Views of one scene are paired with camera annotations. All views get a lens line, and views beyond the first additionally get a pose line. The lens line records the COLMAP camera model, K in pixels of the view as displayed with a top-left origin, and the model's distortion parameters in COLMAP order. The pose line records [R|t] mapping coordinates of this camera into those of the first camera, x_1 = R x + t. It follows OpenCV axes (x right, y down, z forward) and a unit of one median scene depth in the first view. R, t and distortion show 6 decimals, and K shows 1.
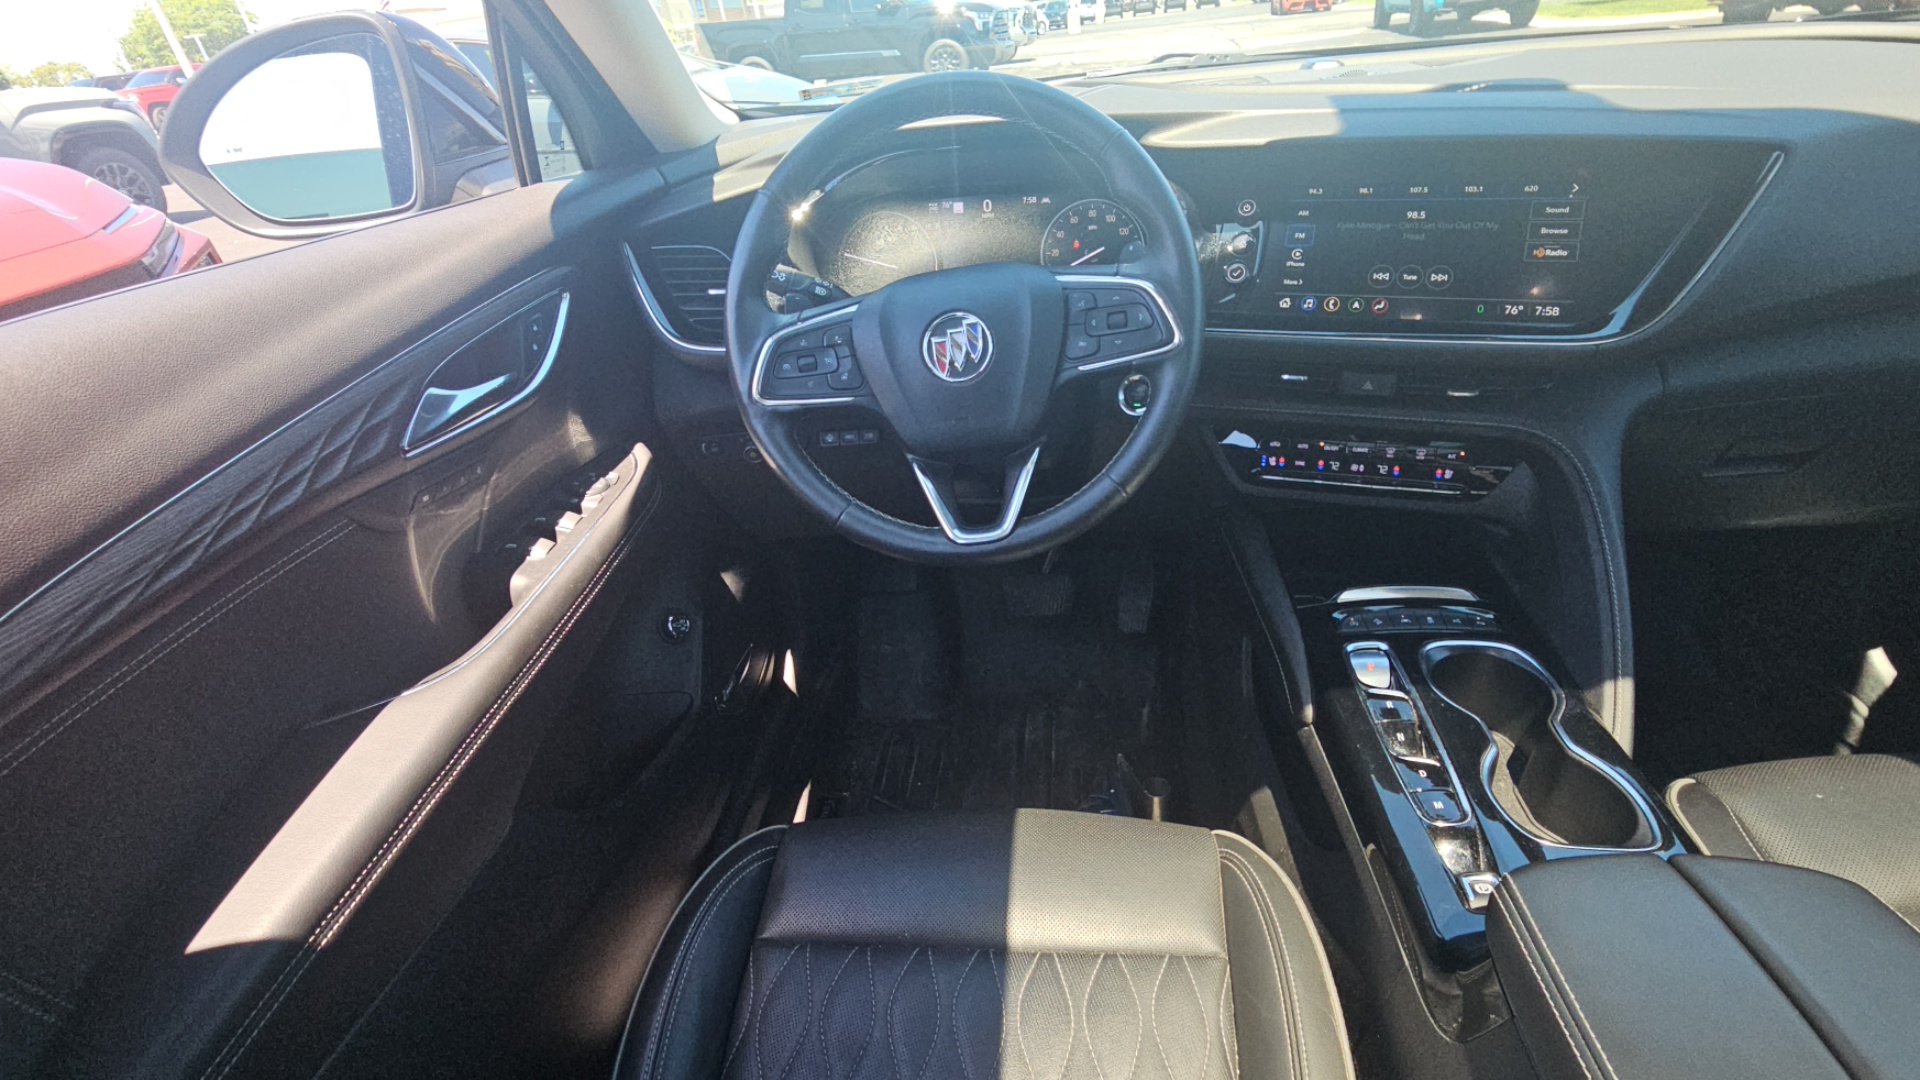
lens RADIAL K [[861.8, 0, 980.1], [0, 861.8, 545.6], [0, 0, 1]] dist [0.010501, -0.007898]
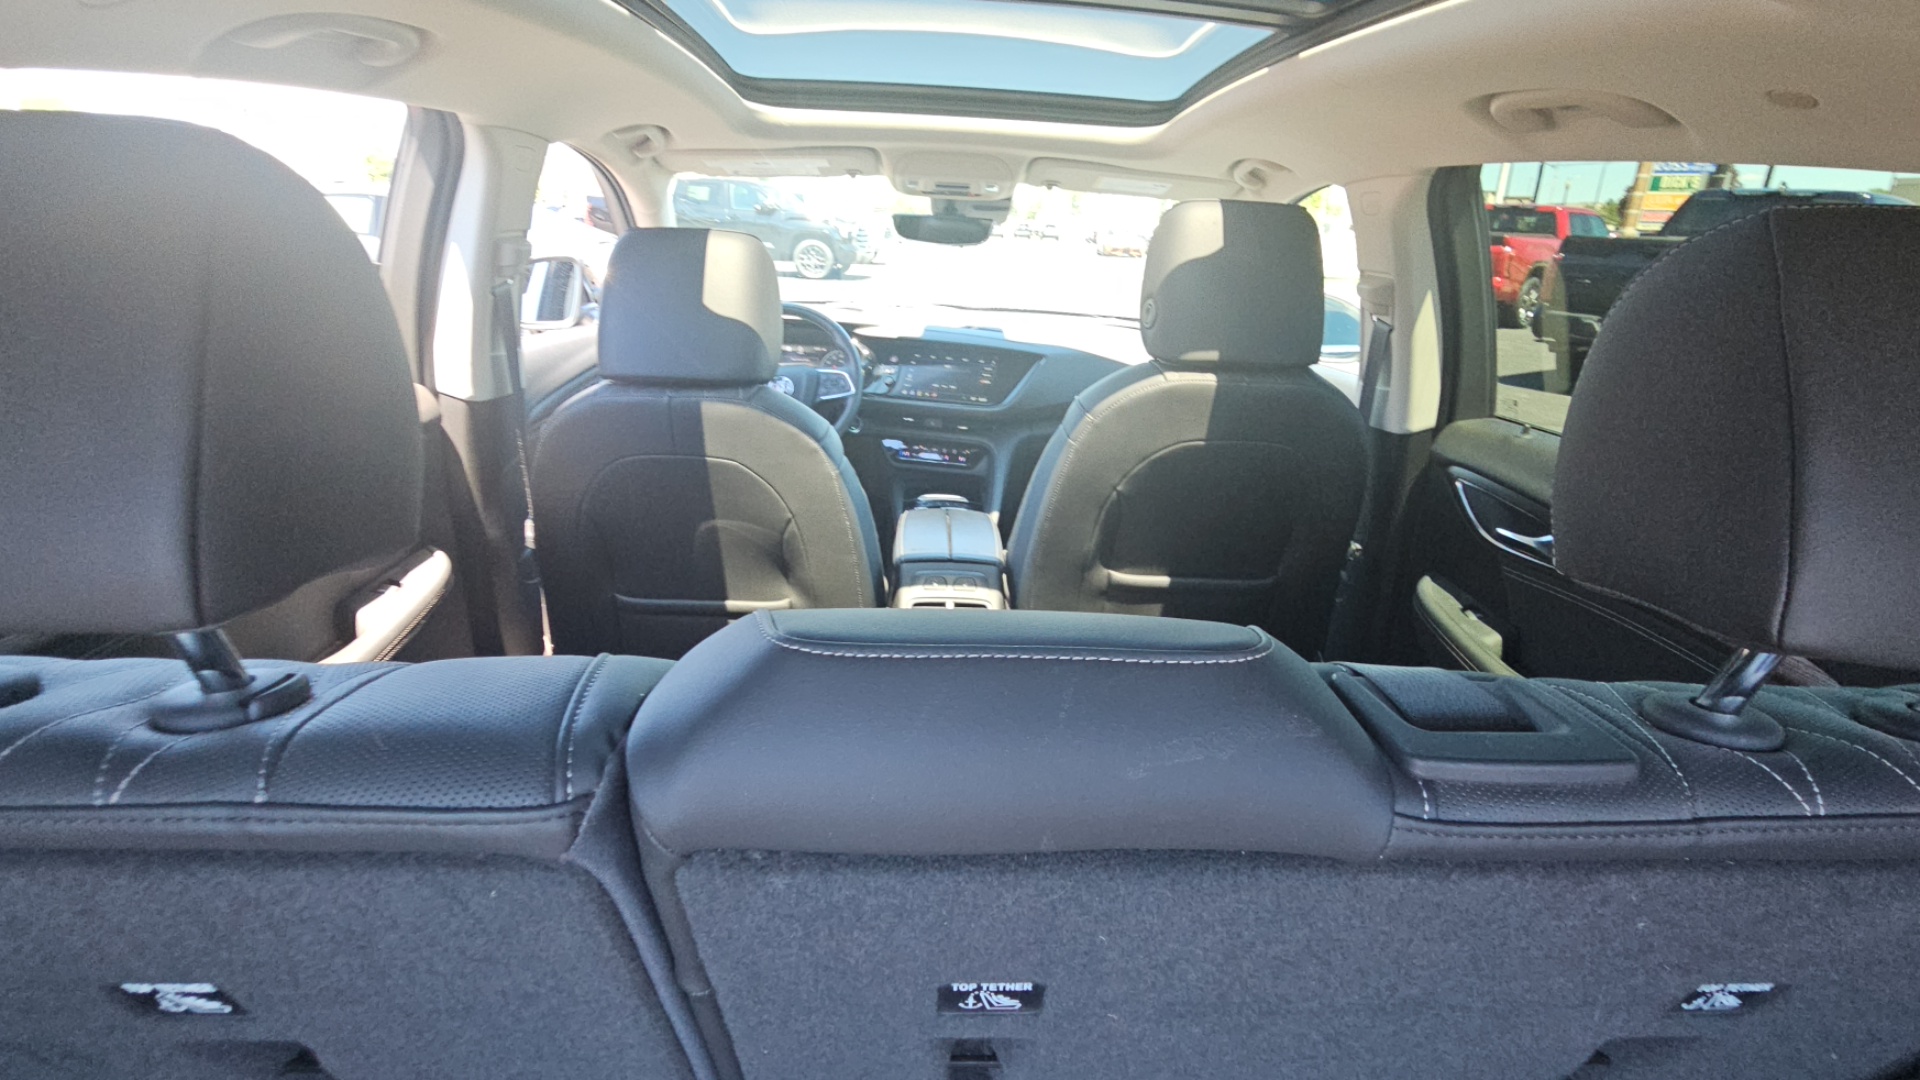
lens RADIAL K [[861.8, 0, 971.6], [0, 861.8, 546.0], [0, 0, 1]] dist [0.010501, -0.007898]
pose [[0.984011, 0.071461, 0.163143, 0.153695], [-0.038751, 0.979937, -0.195506, 0.760019], [-0.173841, 0.186058, 0.967038, -1.672947]]
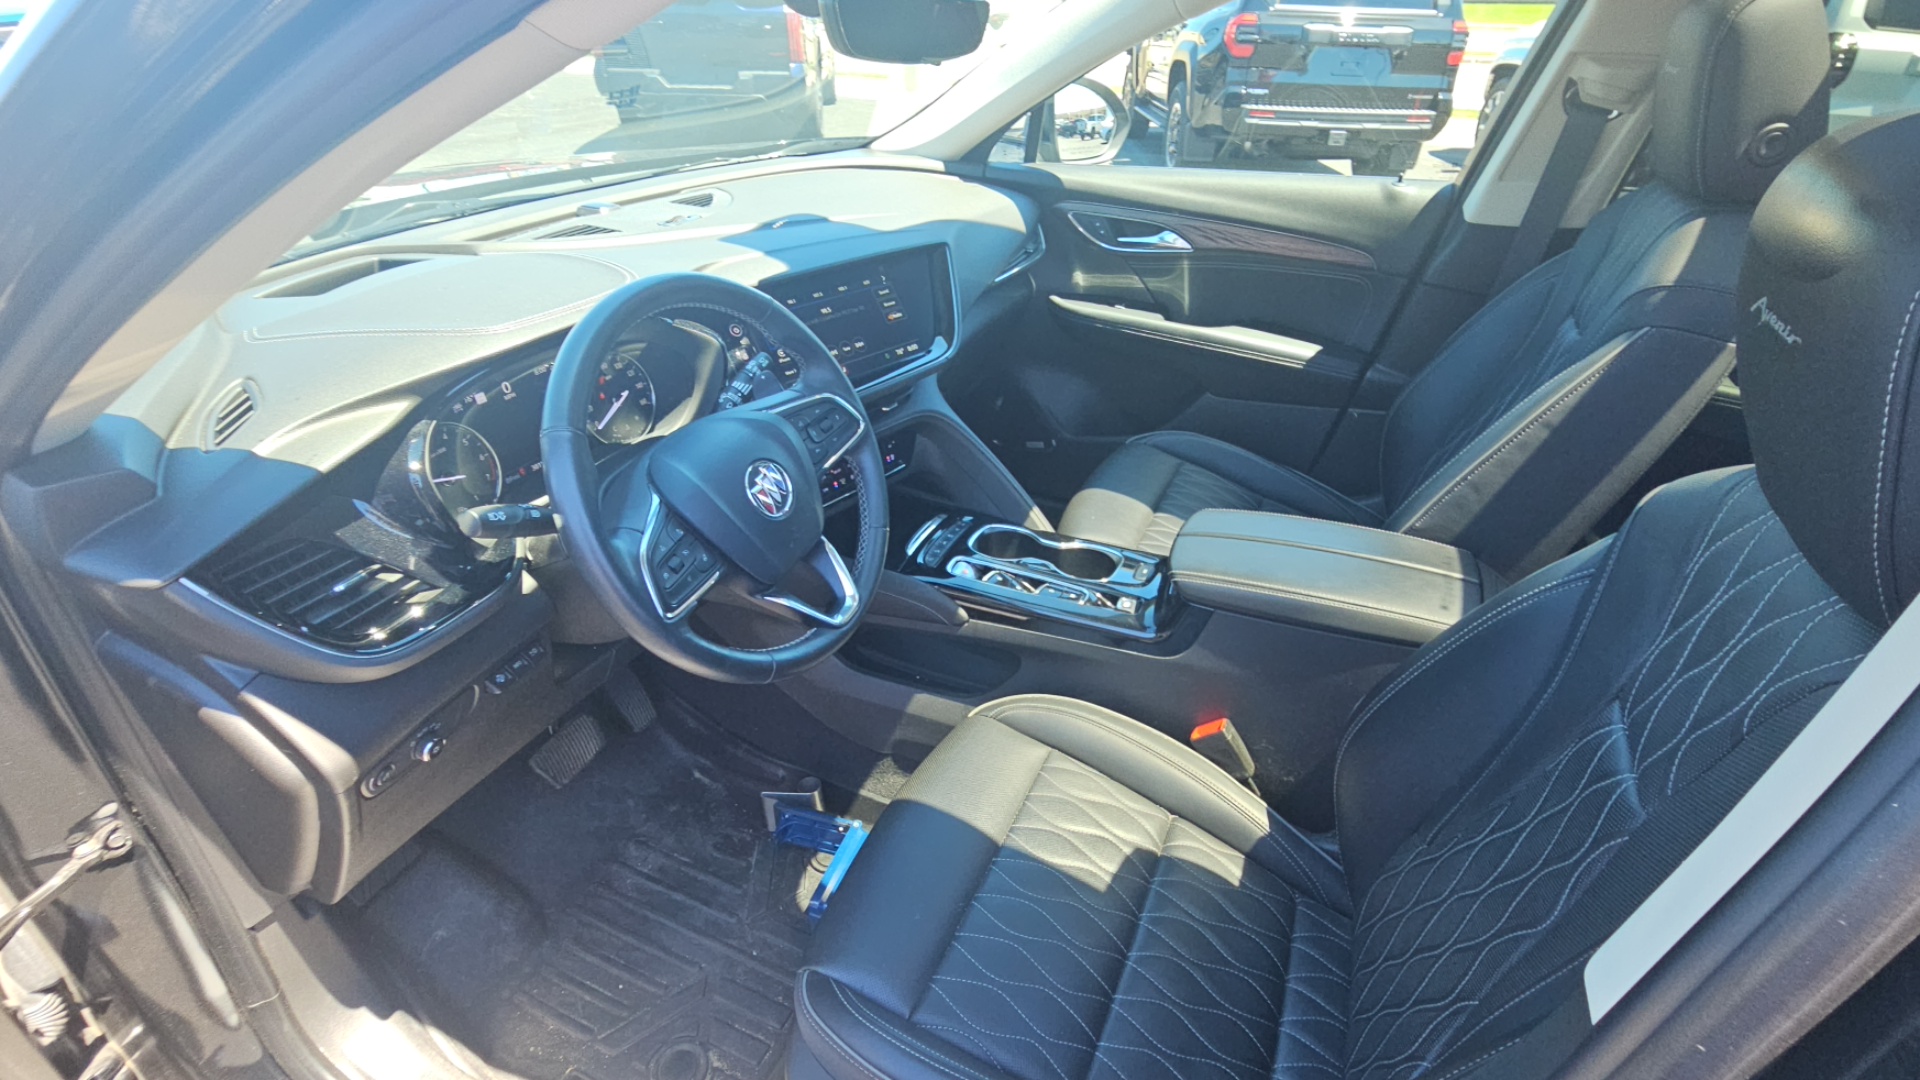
lens RADIAL K [[861.8, 0, 978.7], [0, 861.8, 545.0], [0, 0, 1]] dist [0.010501, -0.007898]
pose [[0.318291, -0.429566, 0.845082, -0.865047], [0.461592, 0.848857, 0.257632, -0.296957], [-0.828024, 0.308081, 0.468468, 0.190235]]
